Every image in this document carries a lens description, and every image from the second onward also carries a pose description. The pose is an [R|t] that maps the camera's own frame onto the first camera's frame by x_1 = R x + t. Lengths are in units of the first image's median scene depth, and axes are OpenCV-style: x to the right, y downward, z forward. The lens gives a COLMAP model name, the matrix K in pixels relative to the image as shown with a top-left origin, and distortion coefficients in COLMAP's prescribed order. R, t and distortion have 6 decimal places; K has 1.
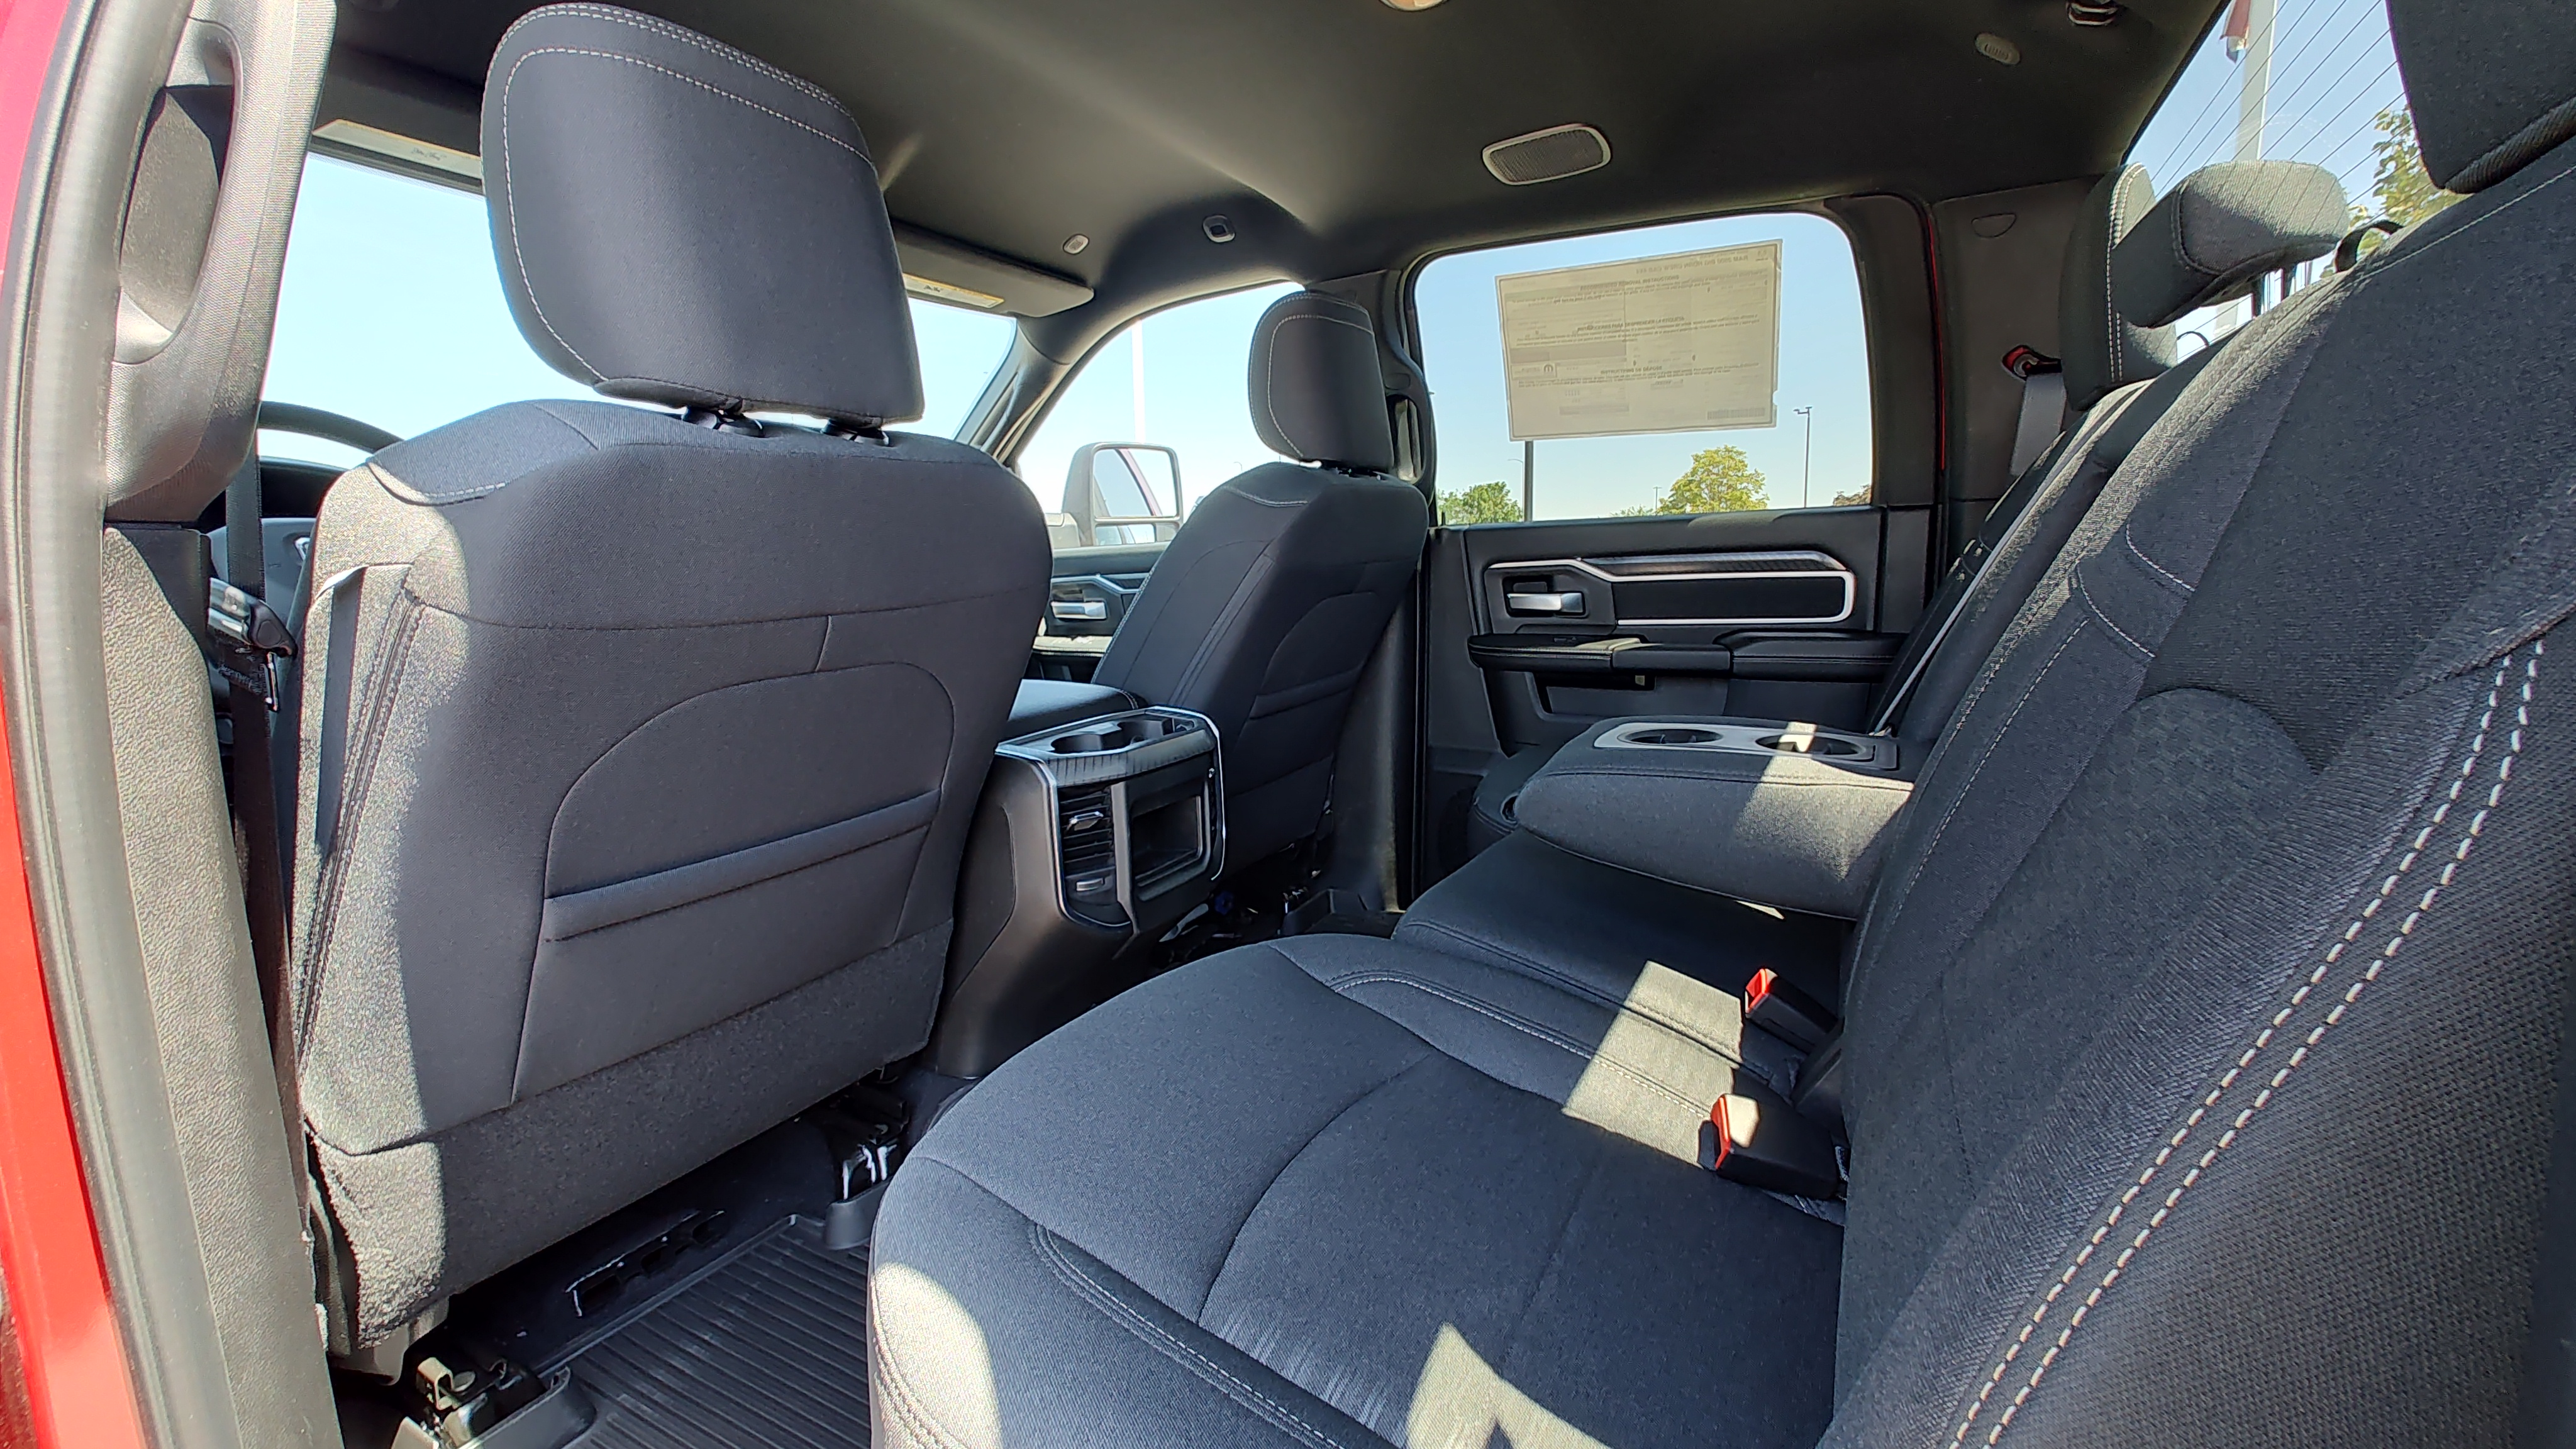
lens RADIAL K [[1069.5, 0, 1288.0], [0, 1069.5, 724.5], [0, 0, 1]] dist [-0.001900, -0.000068]
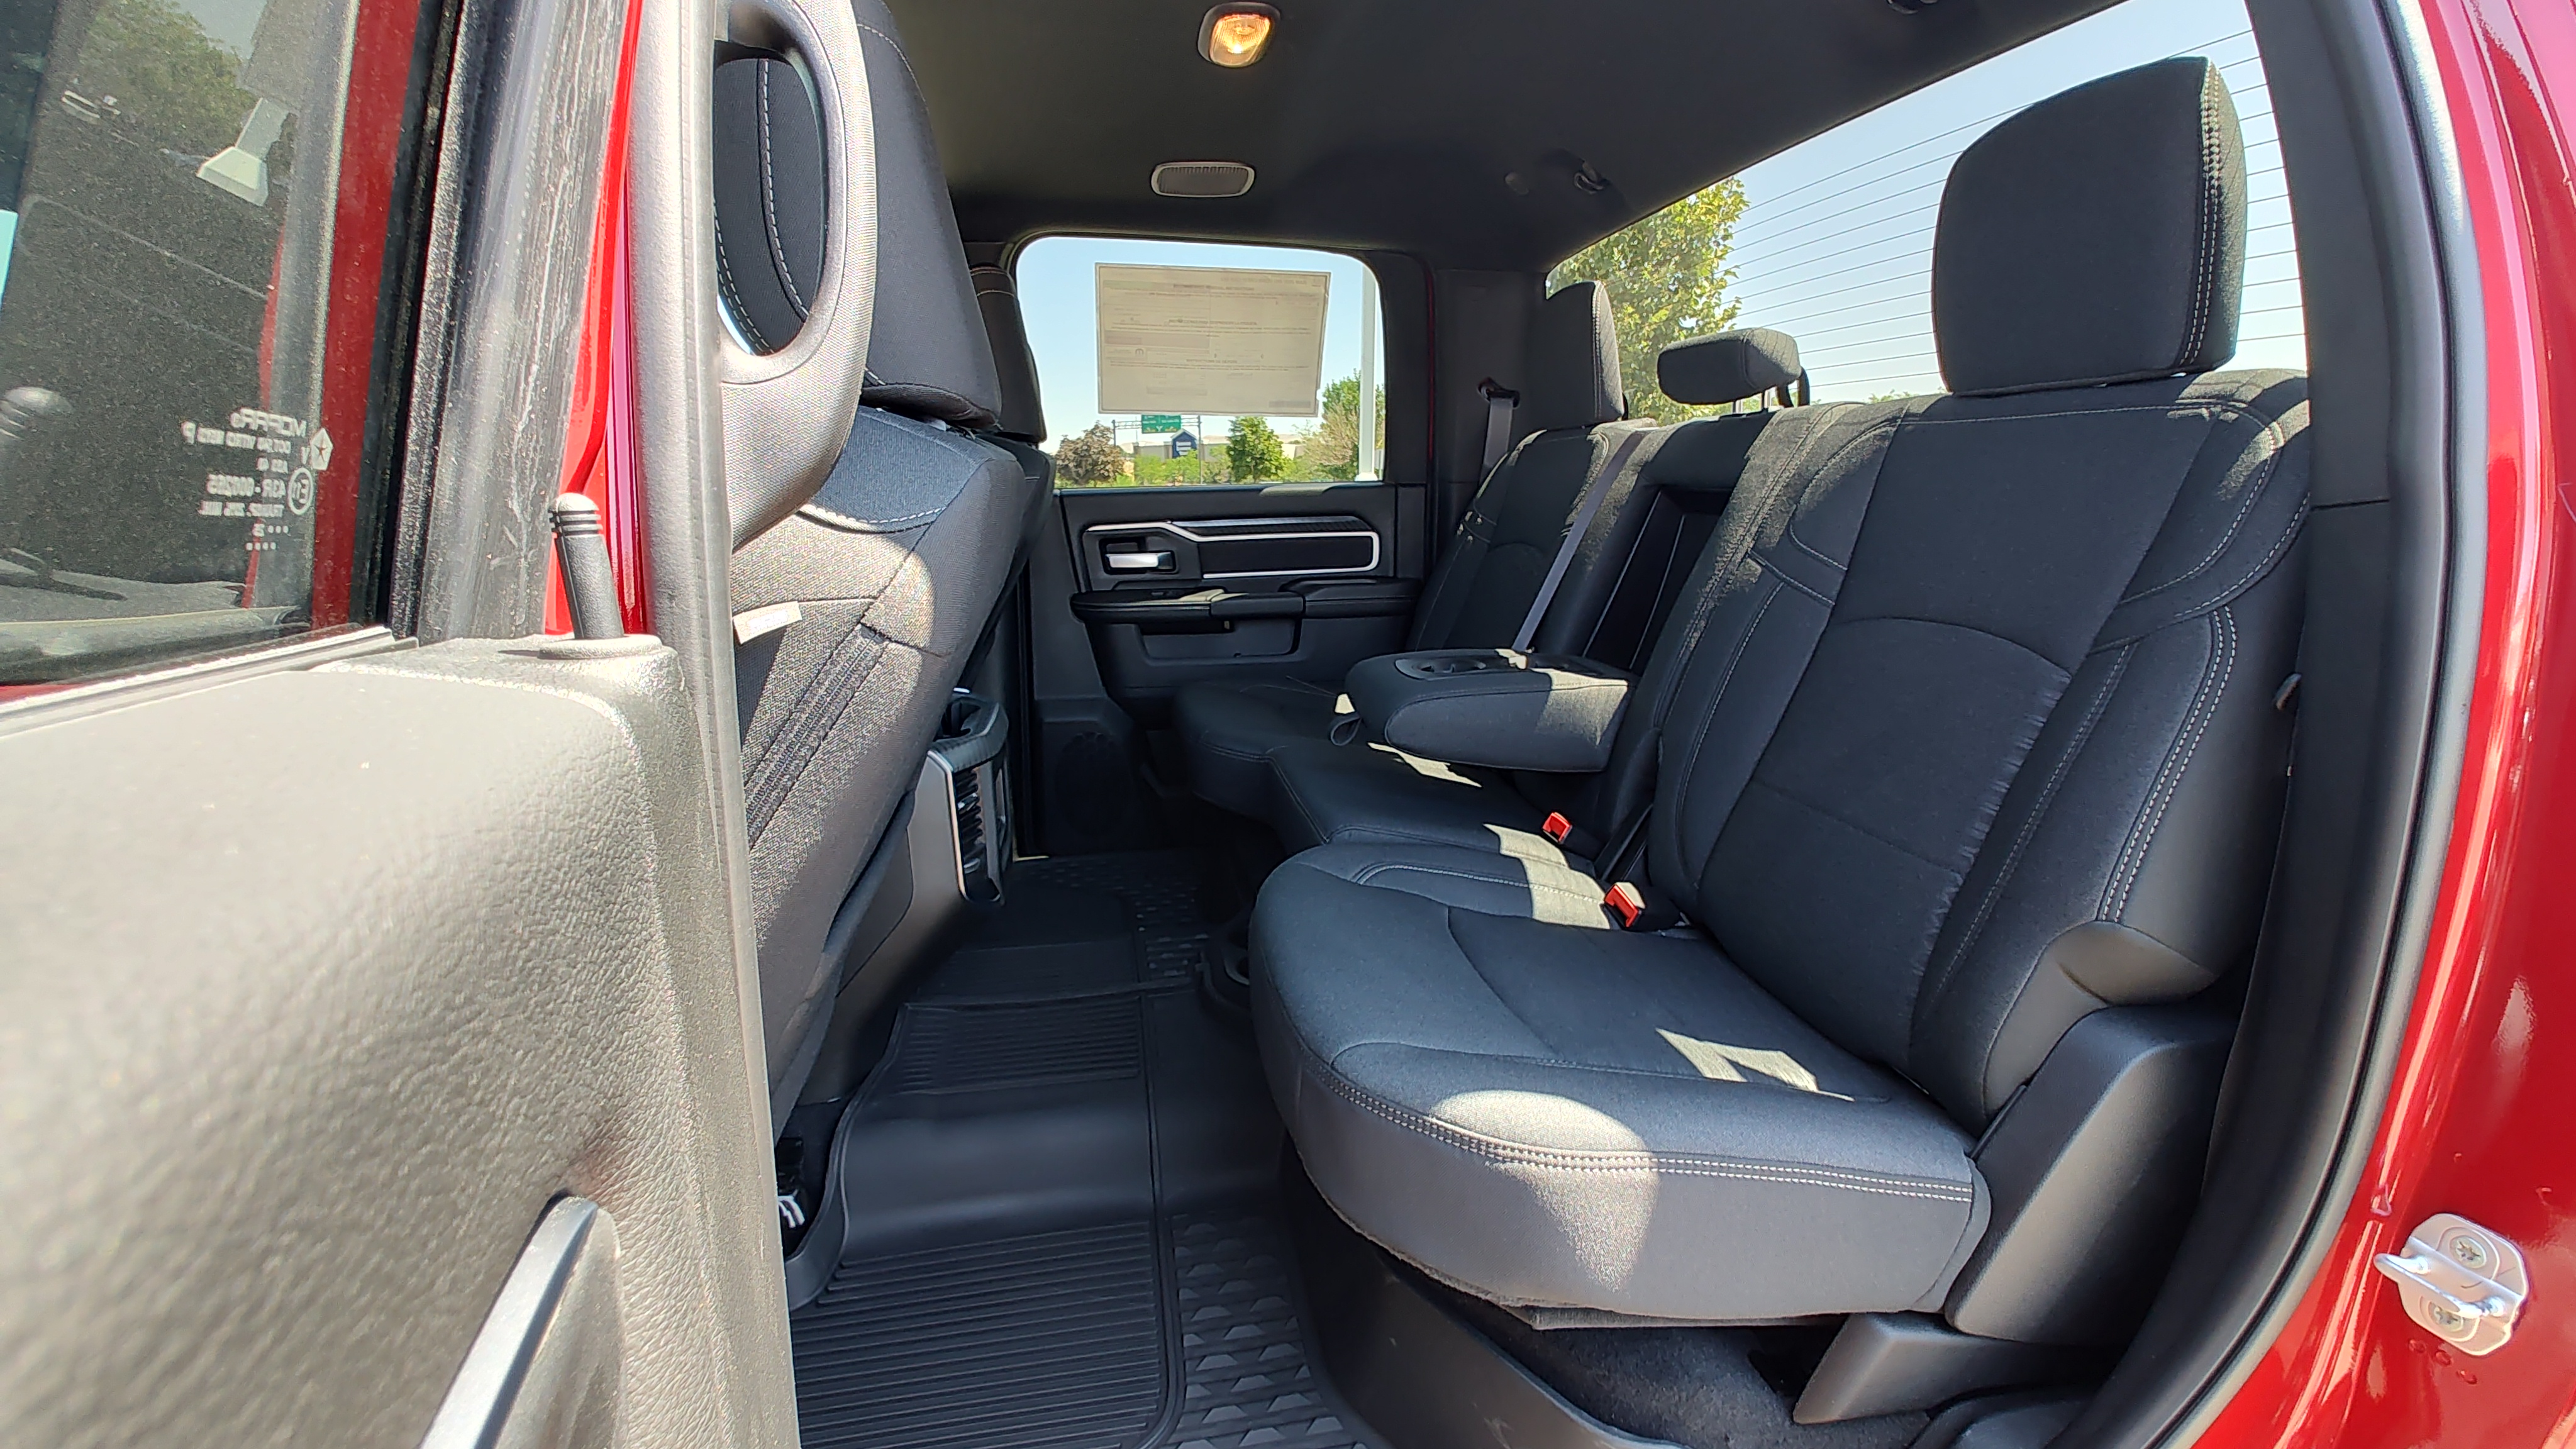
lens RADIAL K [[1066.8, 0, 1288.0], [0, 1066.8, 724.5], [0, 0, 1]] dist [0.001843, 0.000039]
pose [[0.784335, -0.123577, 0.607904, -0.372716], [0.088477, 0.992223, 0.087548, -0.030245], [-0.613995, -0.014881, 0.789170, 0.015617]]
